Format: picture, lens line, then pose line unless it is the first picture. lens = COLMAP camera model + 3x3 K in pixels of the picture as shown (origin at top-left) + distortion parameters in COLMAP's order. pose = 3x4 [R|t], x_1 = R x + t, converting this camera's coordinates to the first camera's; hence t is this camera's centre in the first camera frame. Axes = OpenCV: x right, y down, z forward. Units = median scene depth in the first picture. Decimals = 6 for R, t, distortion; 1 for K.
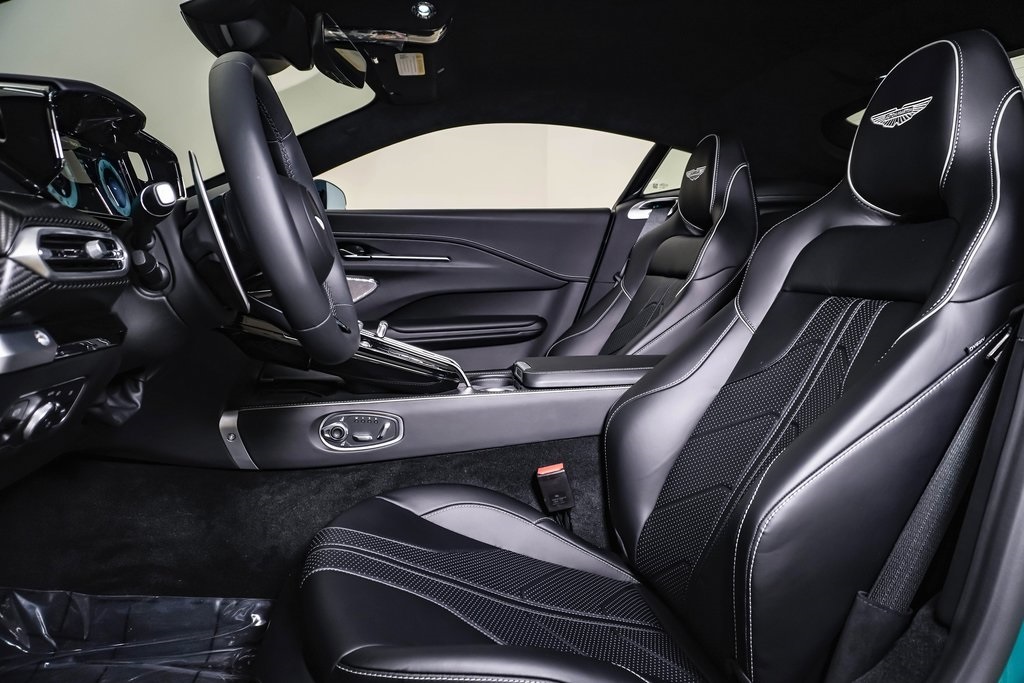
lens RADIAL K [[679.5, 0, 513.9], [0, 679.5, 342.6], [0, 0, 1]] dist [-0.014017, 0.003074]
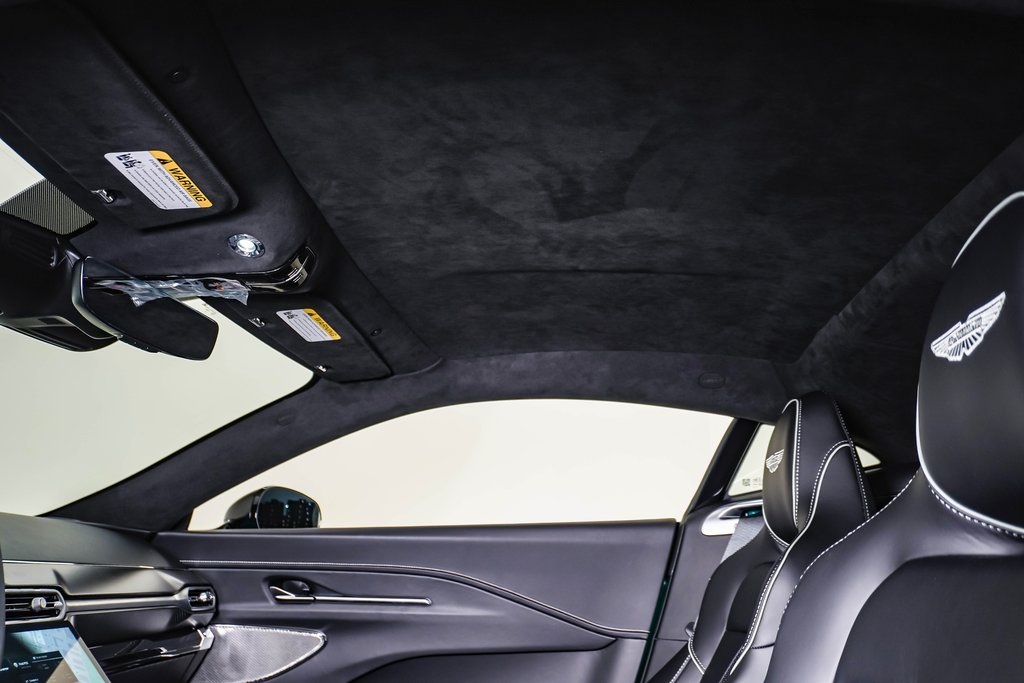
lens RADIAL K [[877.9, 0, 512.9], [0, 877.9, 346.8], [0, 0, 1]] dist [-0.010703, 0.009065]
pose [[0.978319, -0.059762, -0.198294, 0.168656], [-0.019097, 0.927351, -0.373705, -0.036054], [0.206222, 0.369389, 0.906104, 0.157117]]
